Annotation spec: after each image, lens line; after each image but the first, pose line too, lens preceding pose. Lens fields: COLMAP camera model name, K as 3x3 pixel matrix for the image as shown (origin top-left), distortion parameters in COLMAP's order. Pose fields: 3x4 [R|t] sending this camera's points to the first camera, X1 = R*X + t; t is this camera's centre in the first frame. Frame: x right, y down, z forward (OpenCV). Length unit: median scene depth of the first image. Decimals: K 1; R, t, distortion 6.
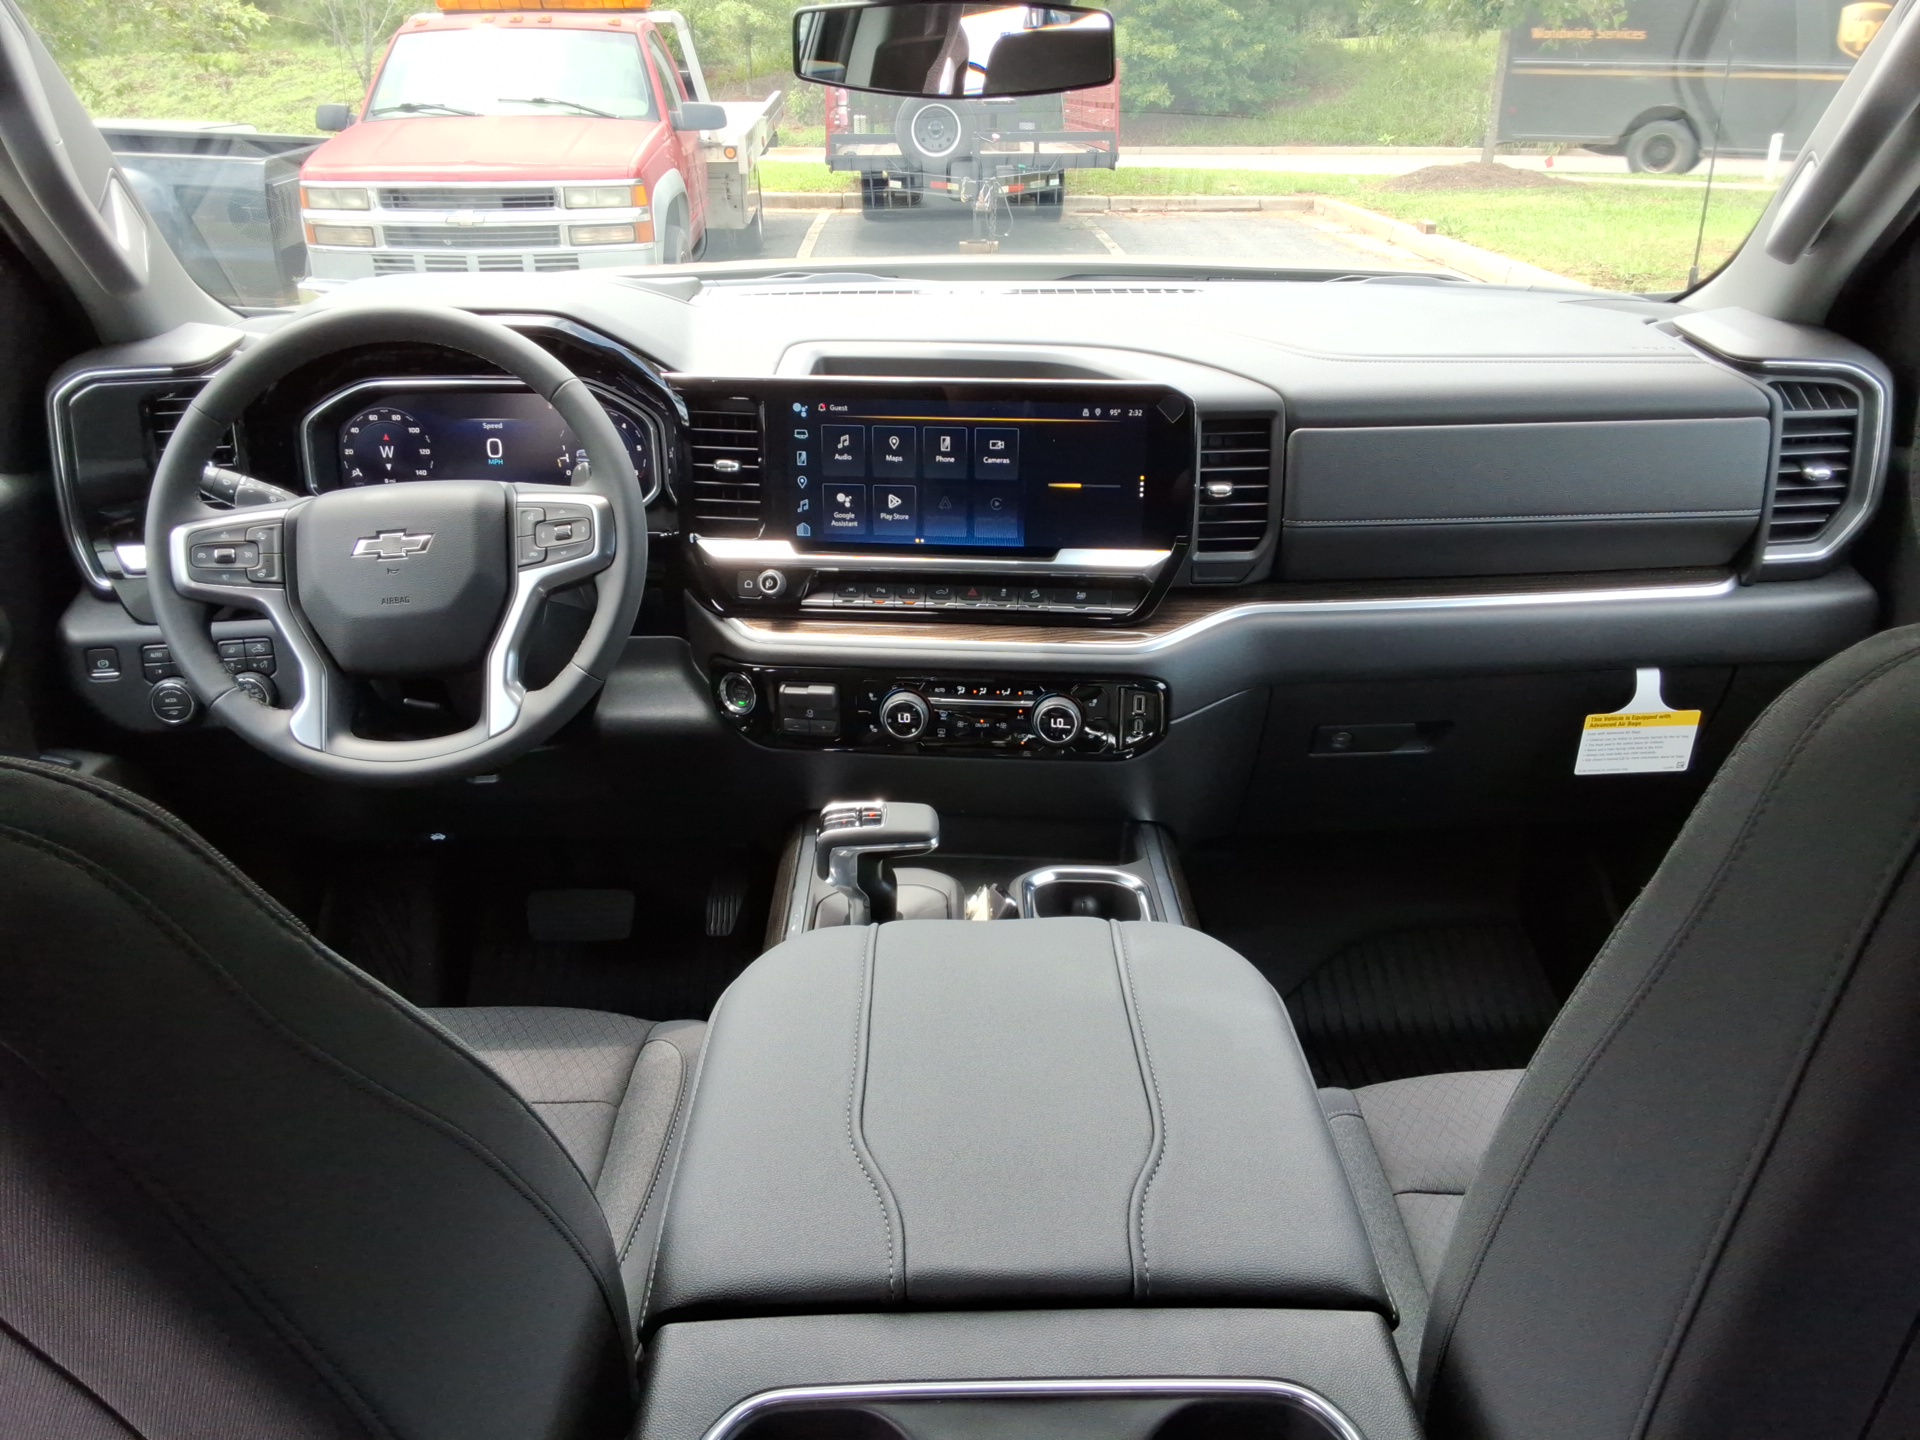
lens RADIAL K [[1528.7, 0, 986.4], [0, 1528.7, 715.5], [0, 0, 1]] dist [0.112545, -0.174108]
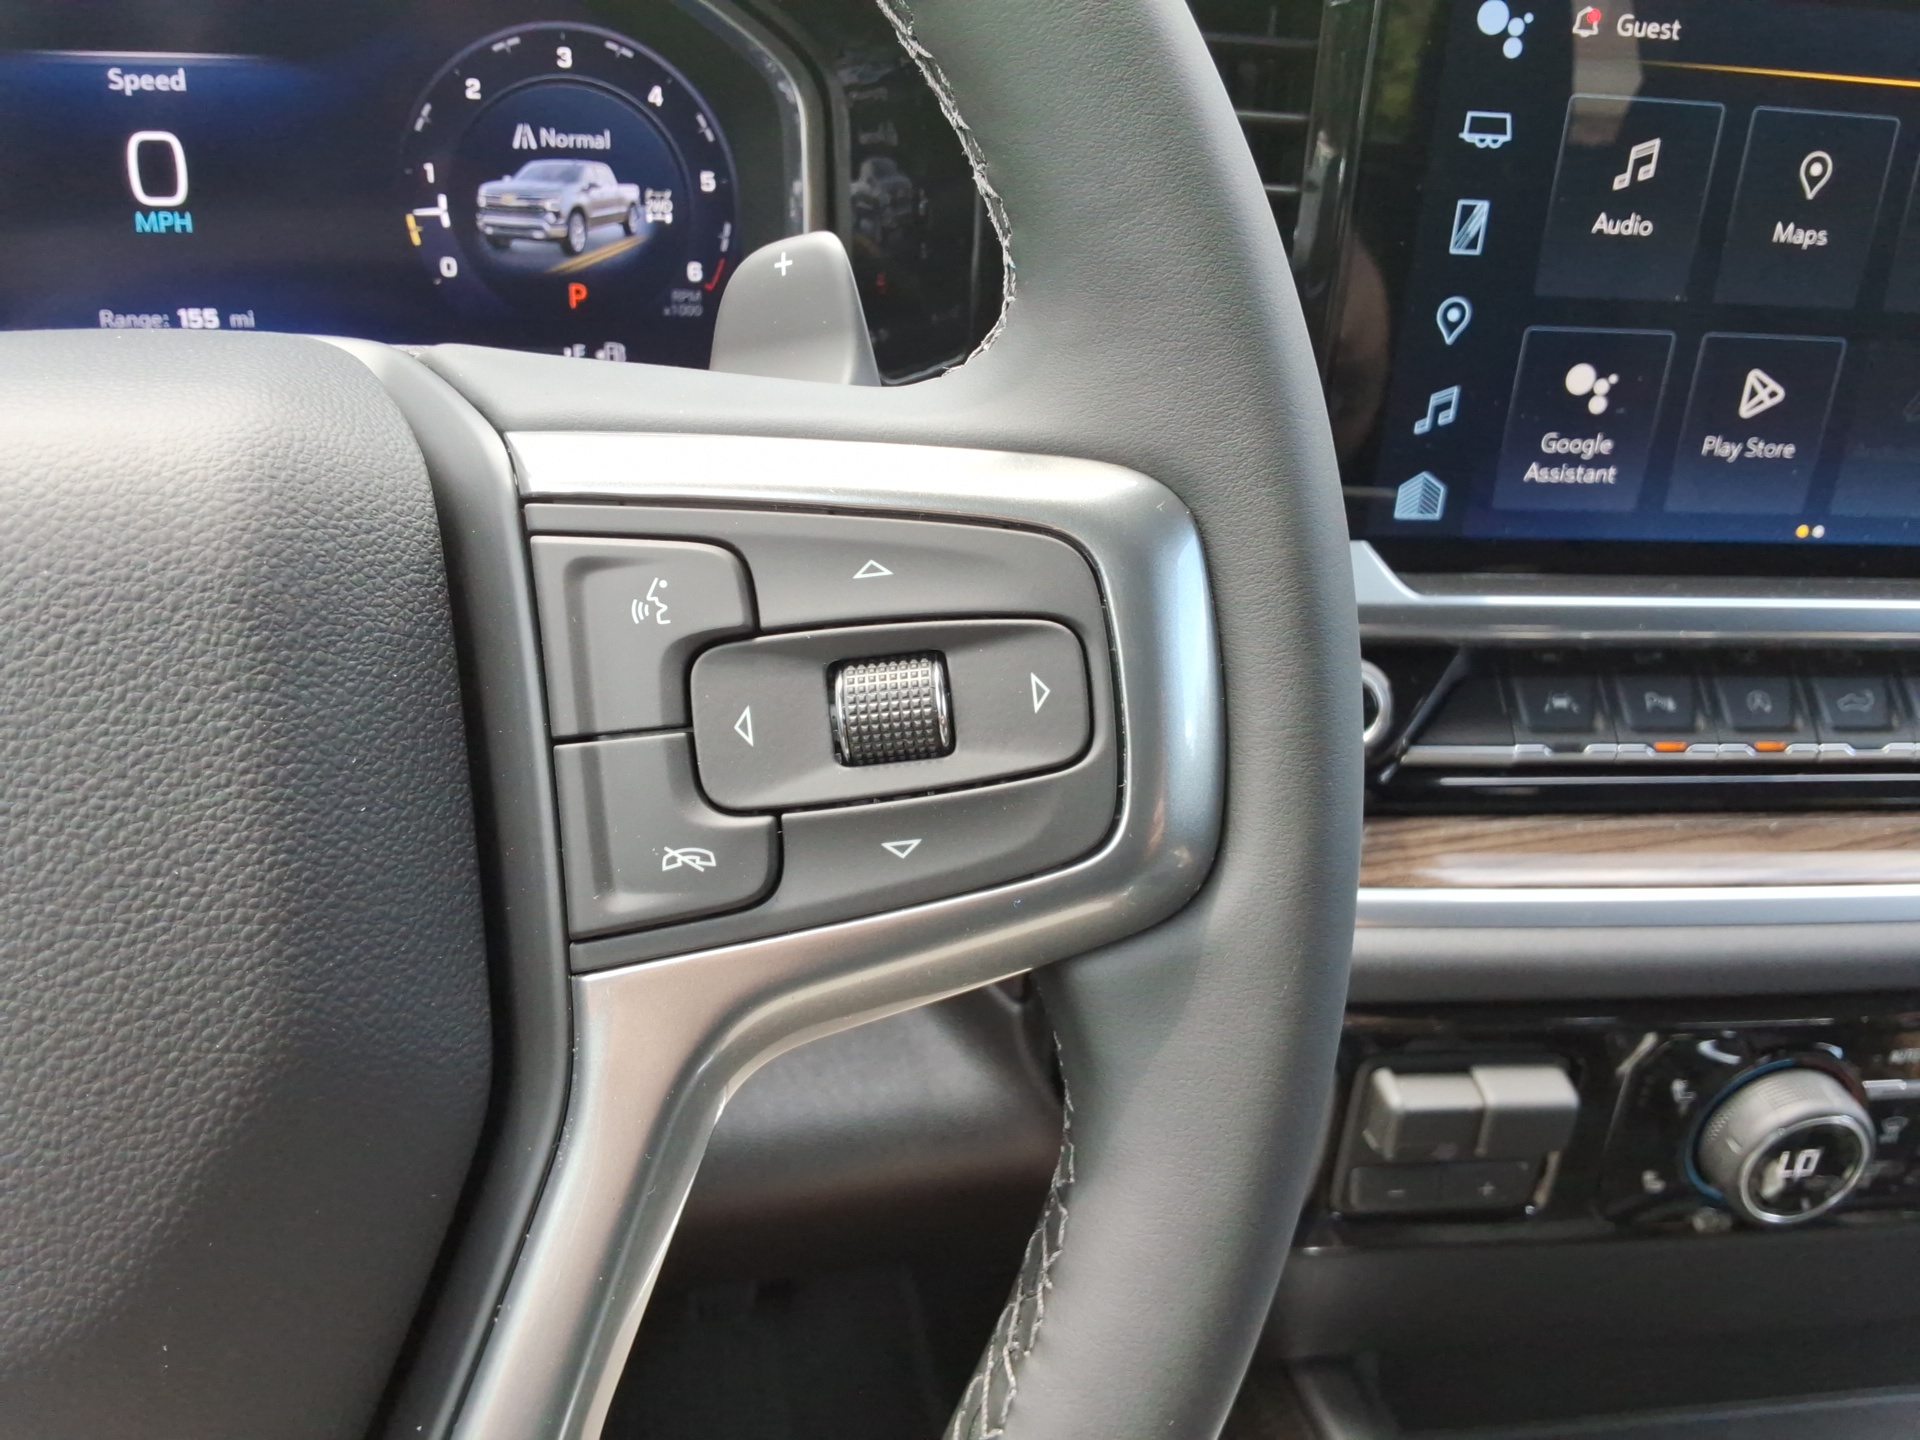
lens RADIAL K [[1528.7, 0, 964.6], [0, 1528.7, 717.6], [0, 0, 1]] dist [0.112545, -0.174108]
pose [[0.973946, -0.044883, 0.222293, -0.265855], [0.015815, 0.991275, 0.130855, -0.121326], [-0.226226, -0.123930, 0.966159, 0.757086]]
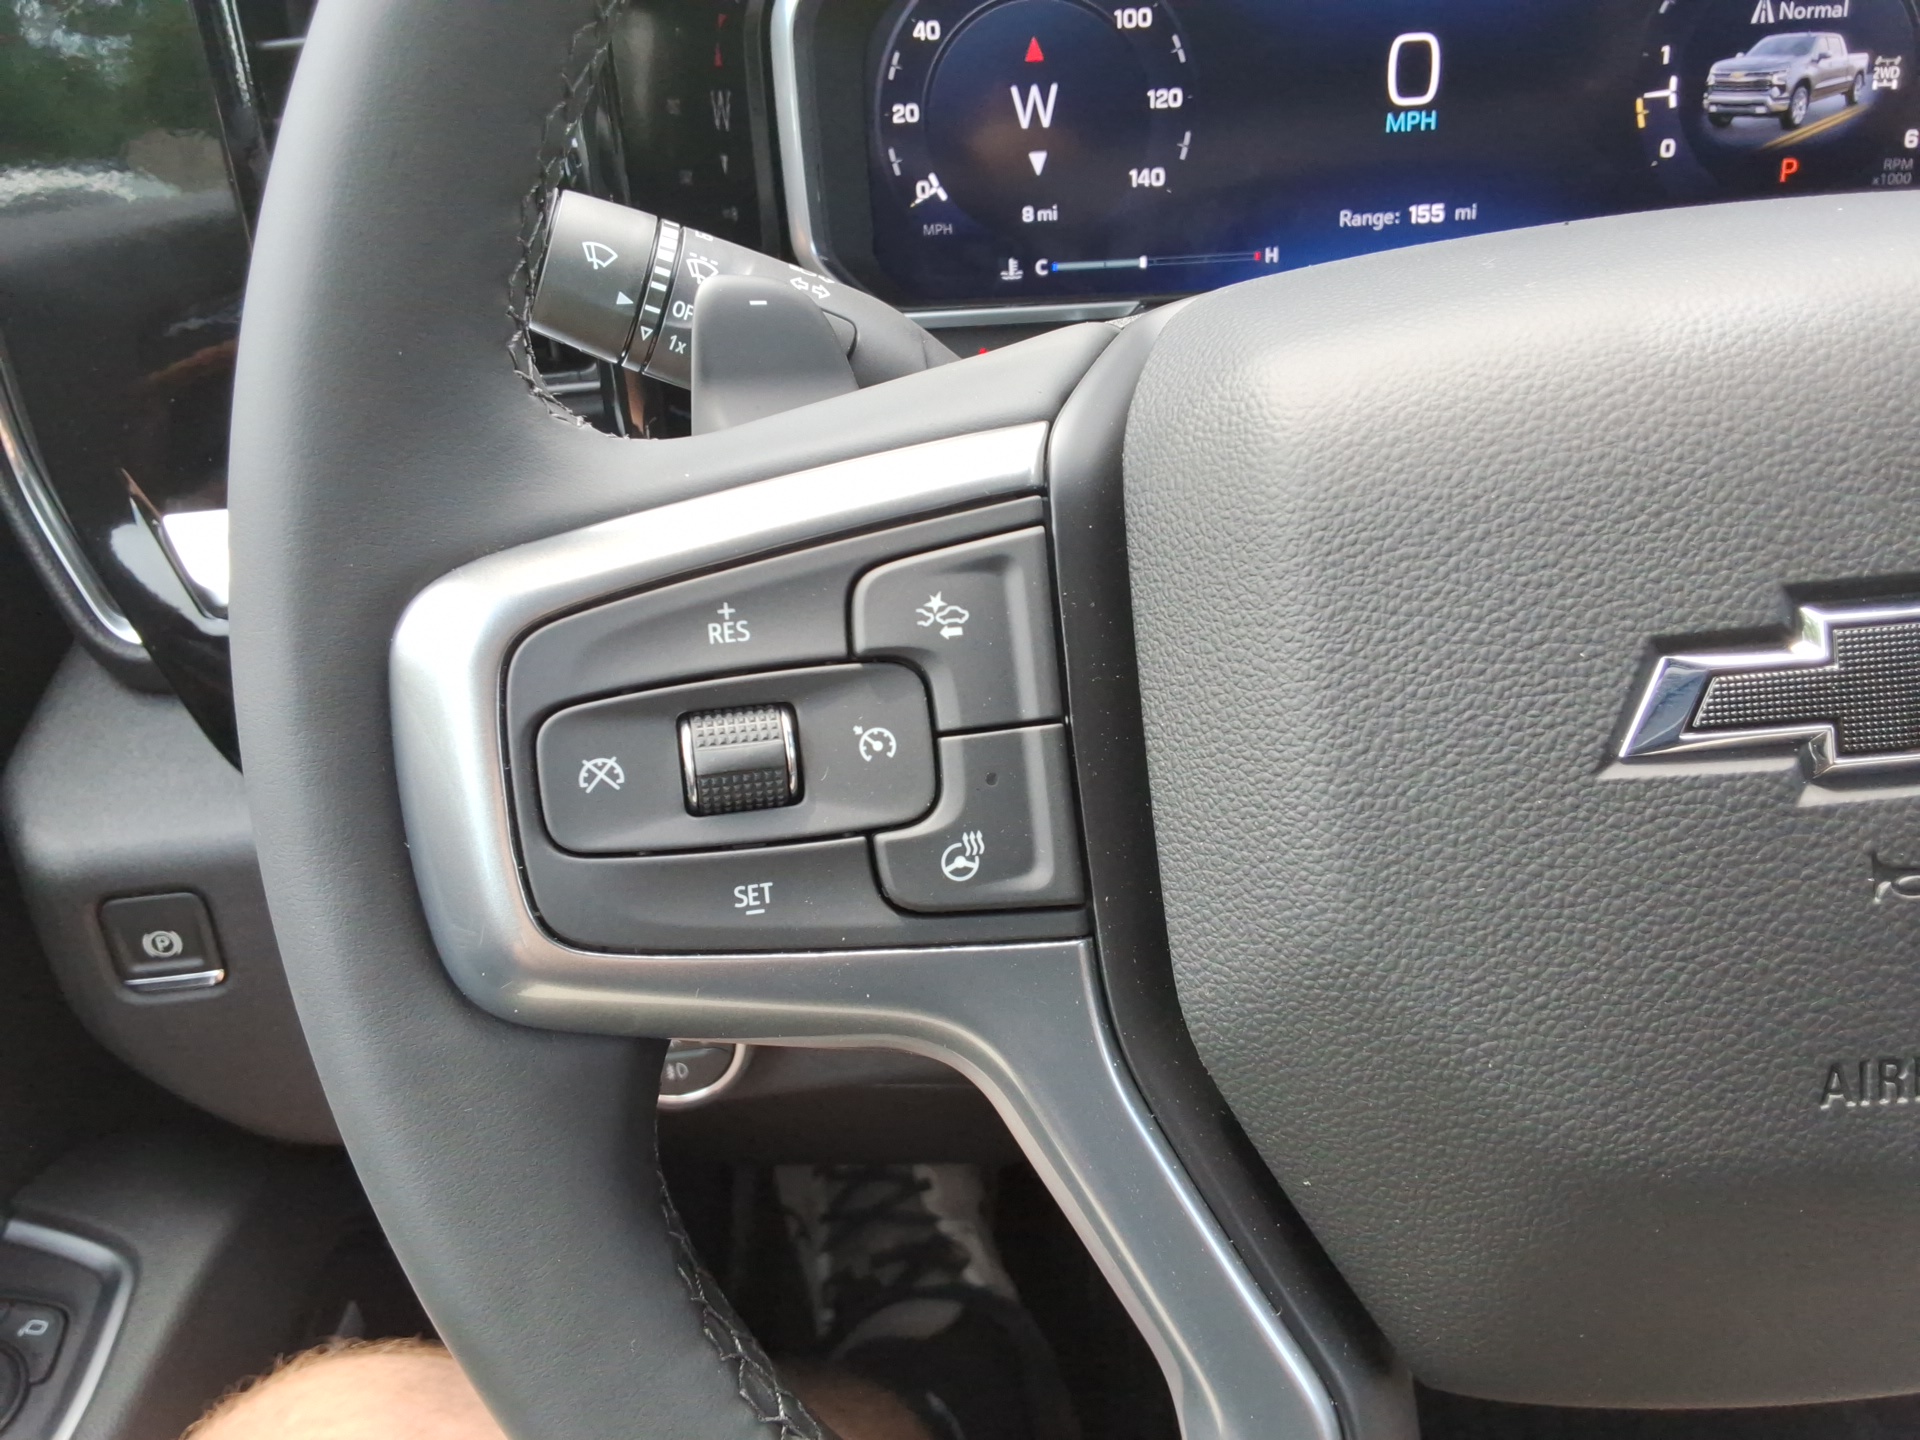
lens RADIAL K [[1528.7, 0, 981.3], [0, 1528.7, 721.7], [0, 0, 1]] dist [0.112545, -0.174108]
pose [[0.995532, -0.011926, -0.093672, -0.397829], [0.028509, 0.983661, 0.177758, -0.117865], [0.090022, -0.179635, 0.979606, 0.751036]]
